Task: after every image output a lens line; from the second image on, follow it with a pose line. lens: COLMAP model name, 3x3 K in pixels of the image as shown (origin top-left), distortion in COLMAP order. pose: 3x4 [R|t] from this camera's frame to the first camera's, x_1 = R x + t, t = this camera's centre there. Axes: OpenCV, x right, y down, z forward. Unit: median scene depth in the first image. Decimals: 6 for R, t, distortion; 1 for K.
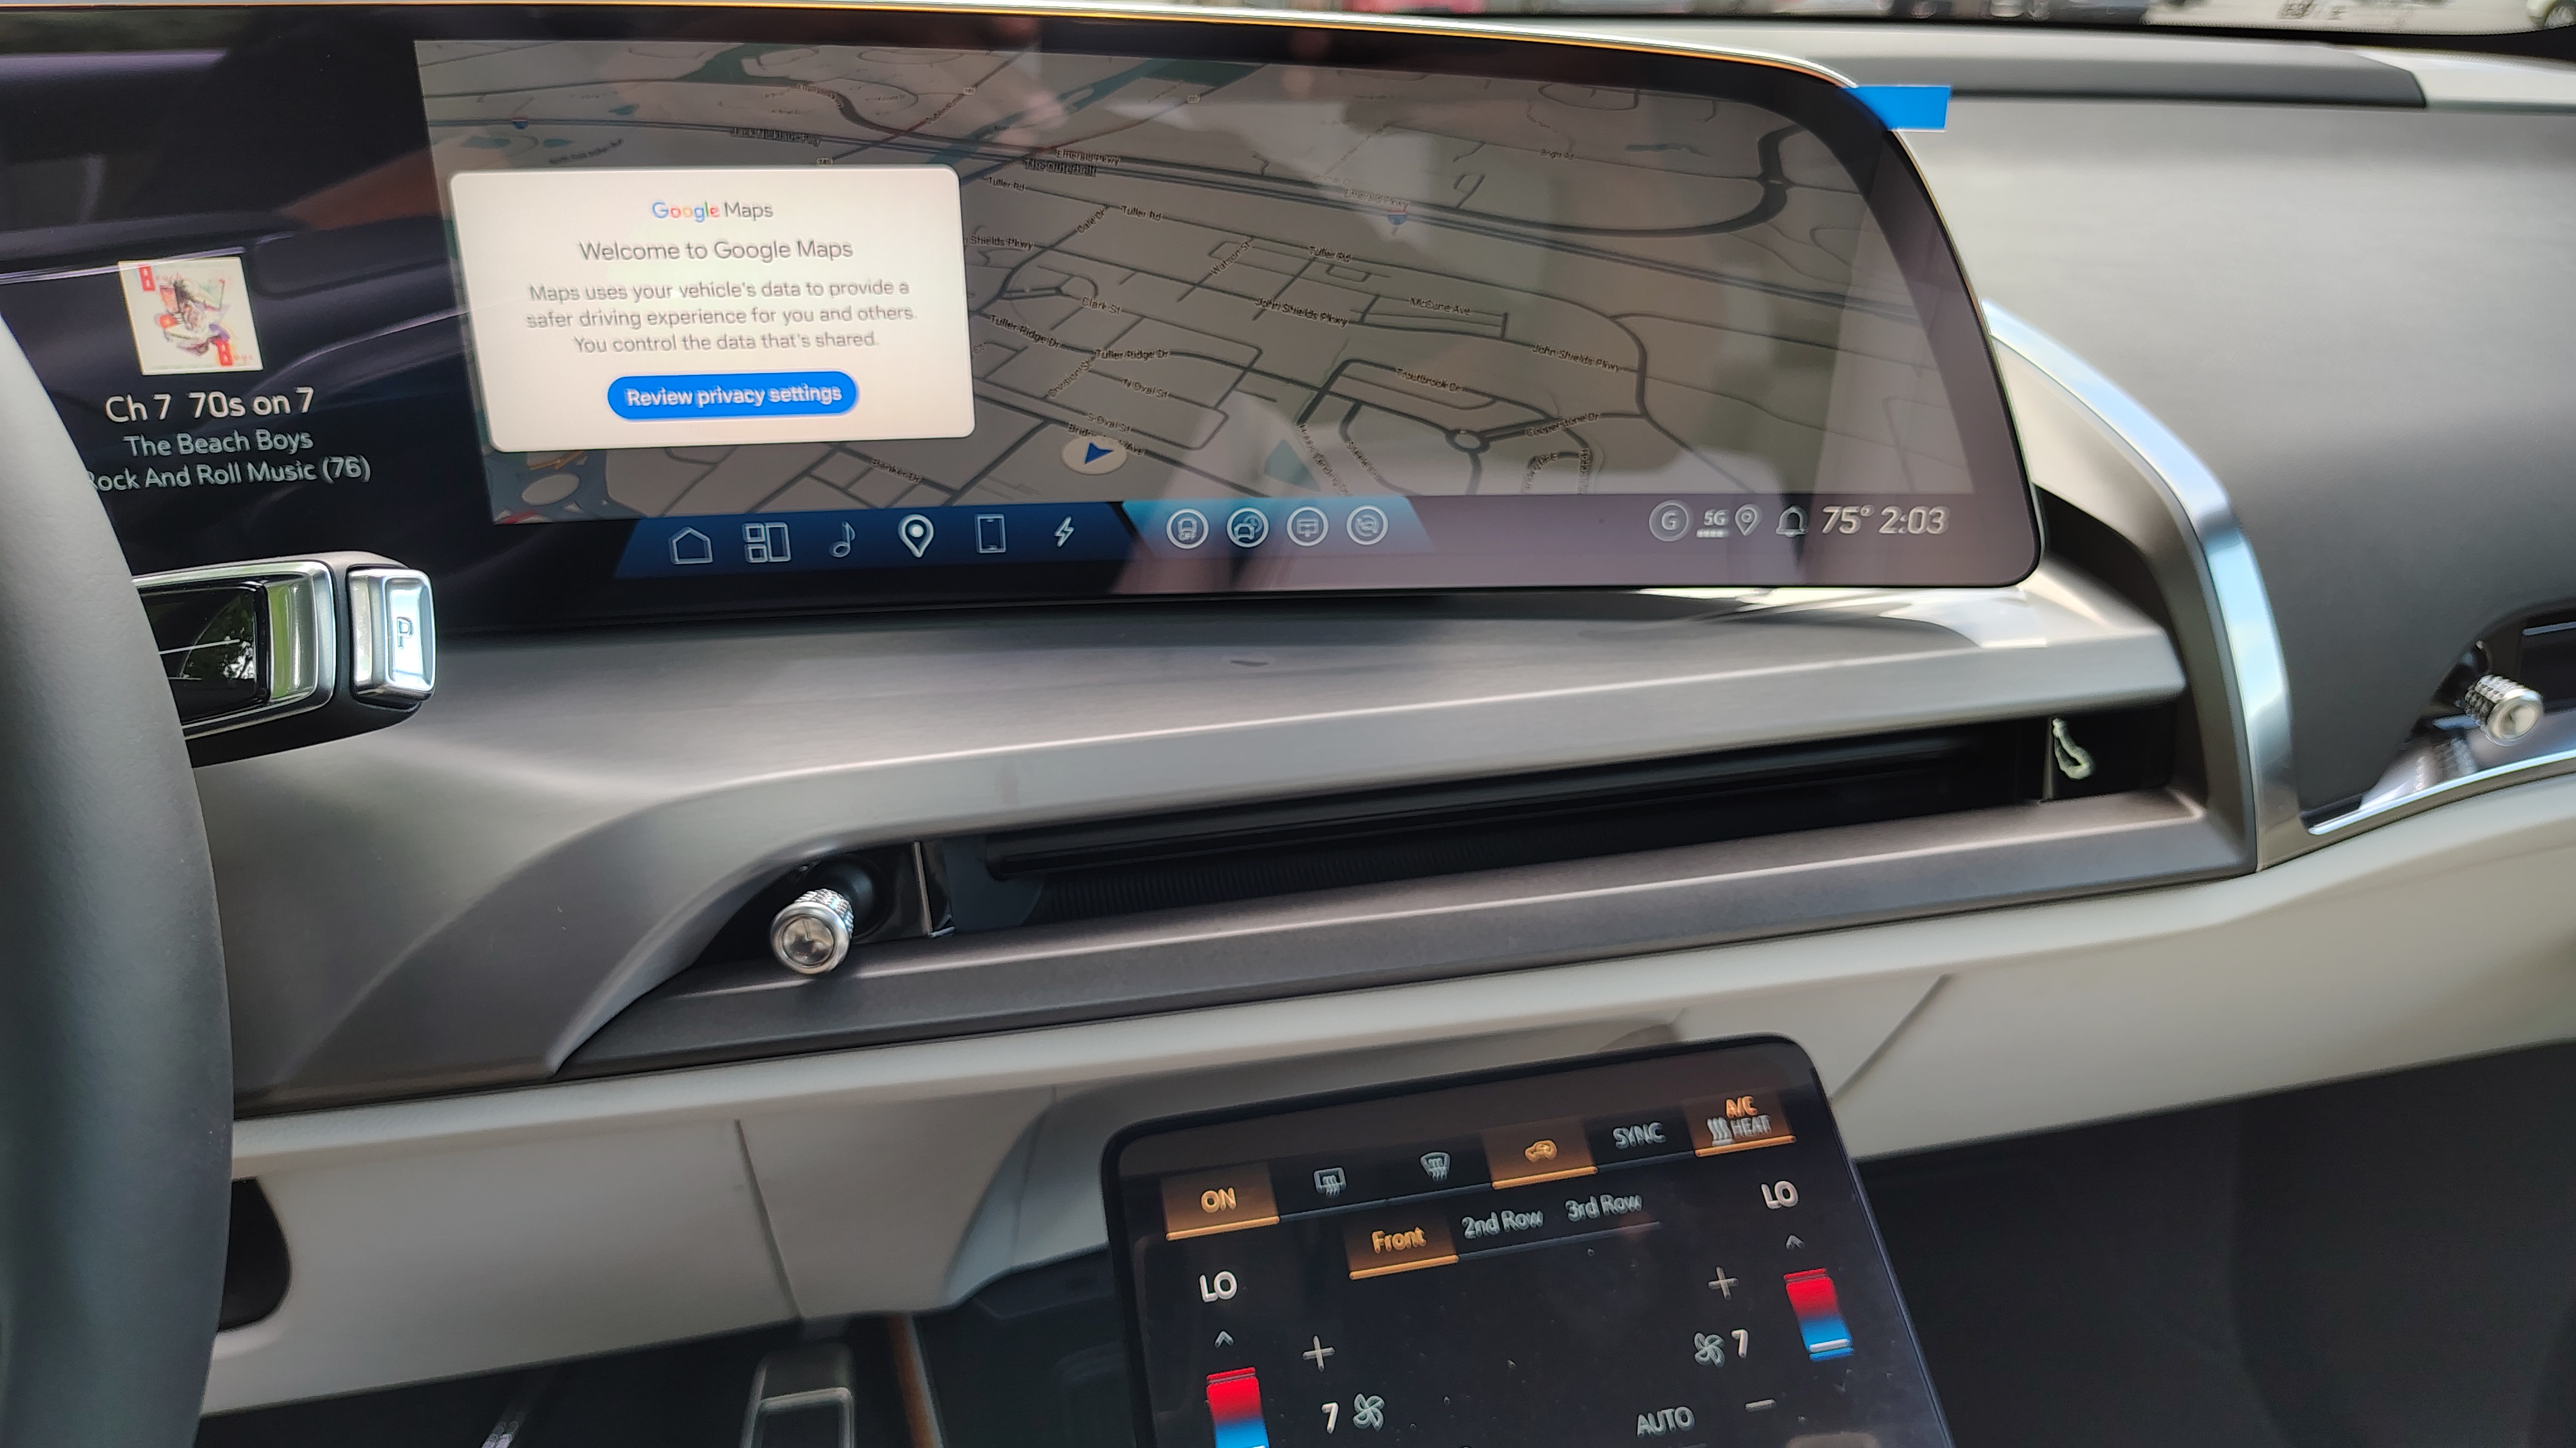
lens RADIAL K [[1850.4, 0, 1310.9], [0, 1850.4, 721.8], [0, 0, 1]] dist [-0.001991, -0.091300]
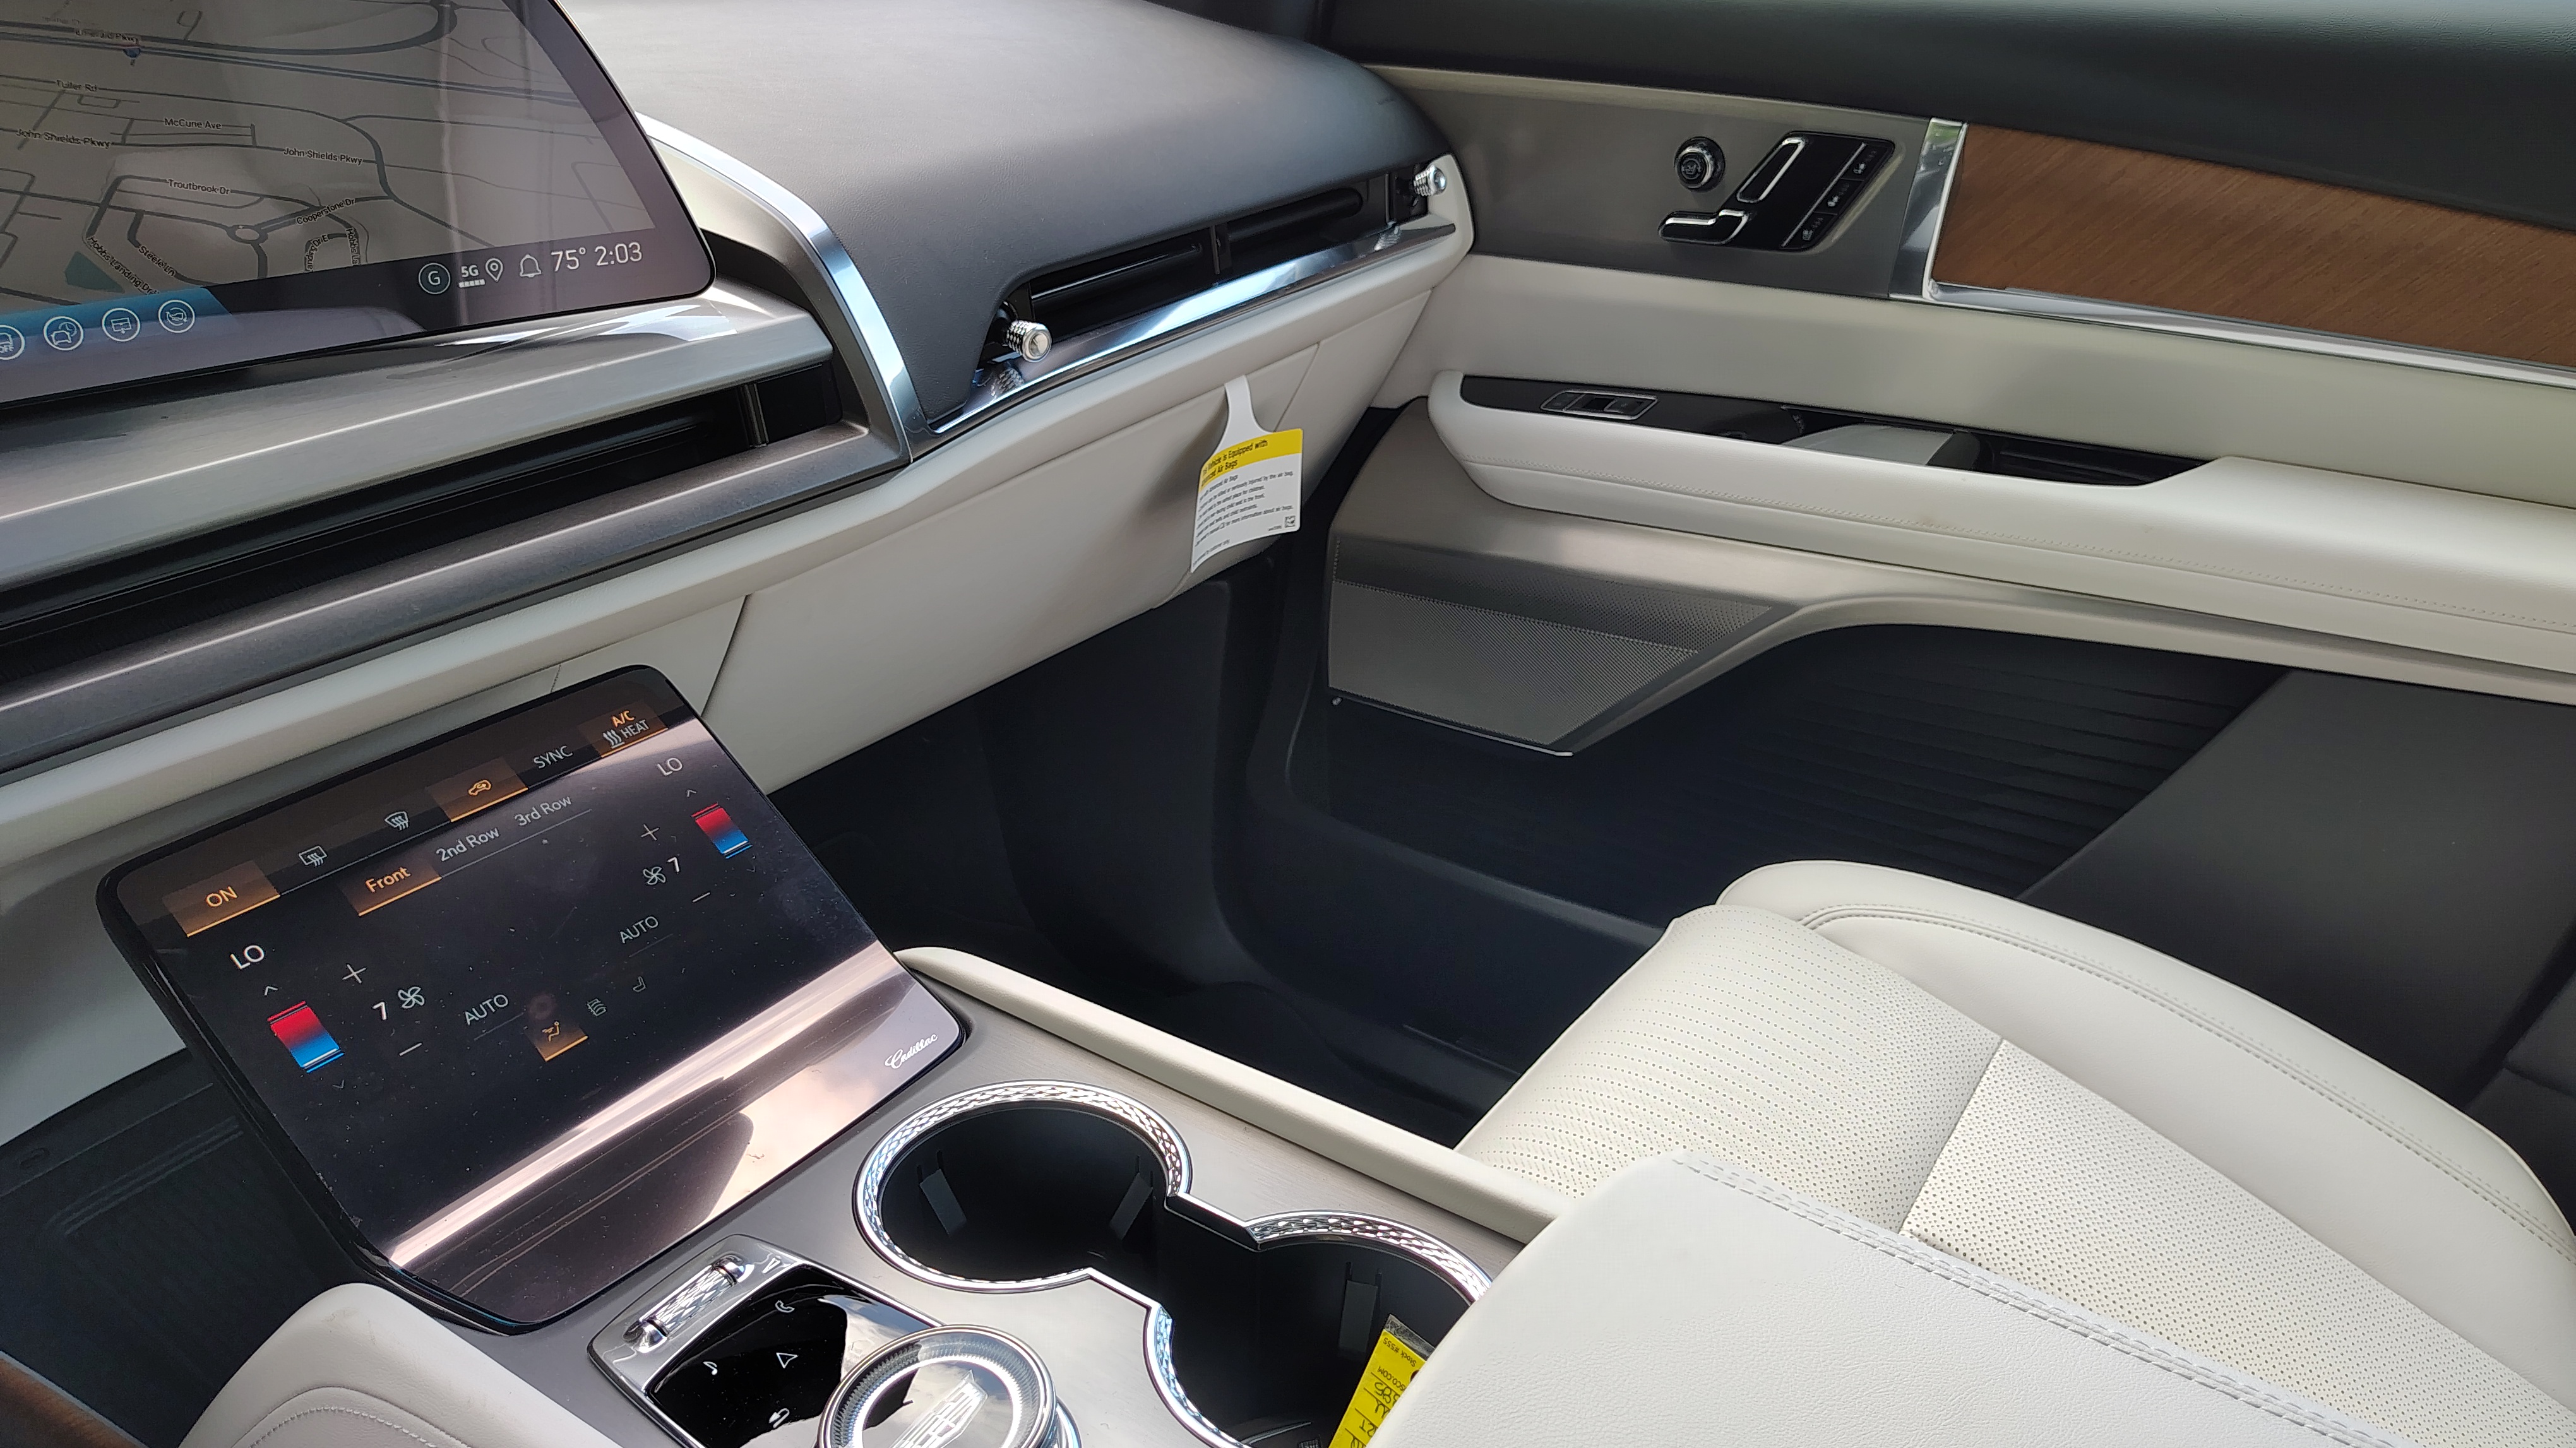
lens RADIAL K [[1796.6, 0, 1297.8], [0, 1796.6, 723.6], [0, 0, 1]] dist [0.001190, -0.006112]
pose [[0.754087, -0.284669, 0.591875, -0.197323], [0.243588, 0.958134, 0.150479, 0.158551], [-0.609933, 0.030700, 0.791858, -0.386084]]
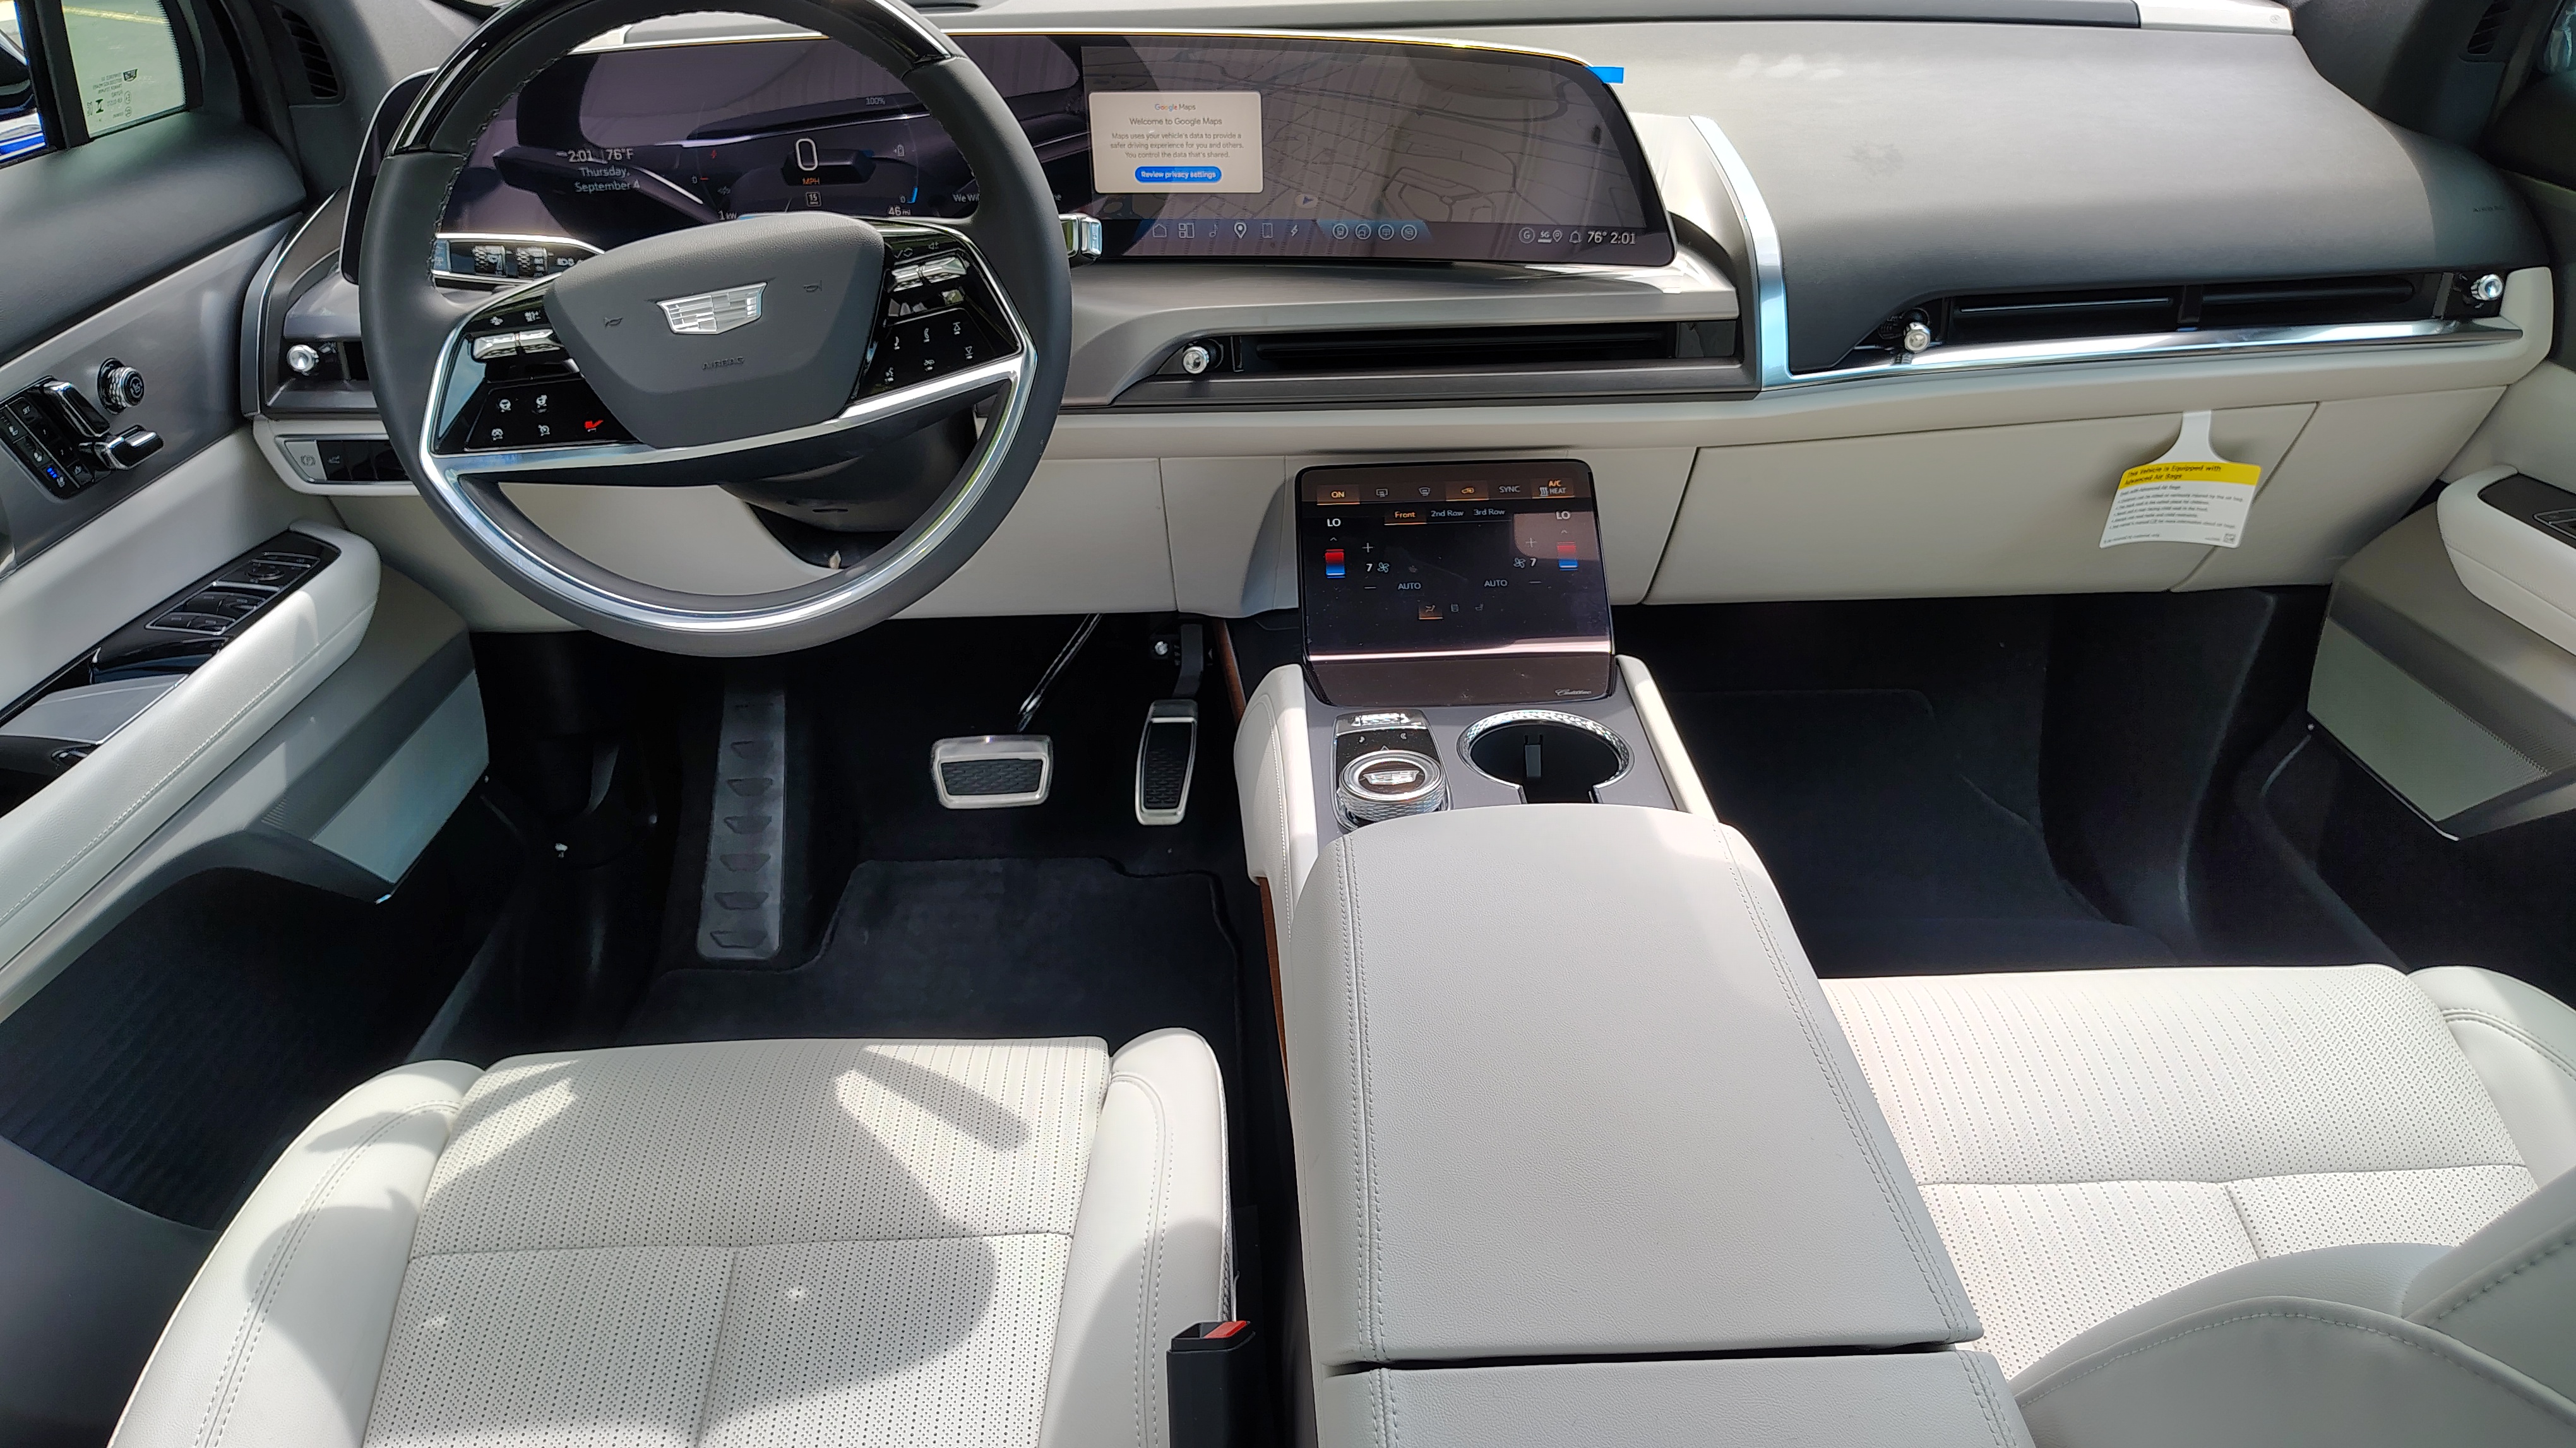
lens RADIAL K [[1796.6, 0, 1297.8], [0, 1796.6, 723.6], [0, 0, 1]] dist [0.001190, -0.006112]
pose [[0.977244, 0.087163, -0.193384, 0.454865], [-0.062644, 0.989602, 0.129475, 0.277736], [0.202659, -0.114414, 0.972542, -1.673231]]
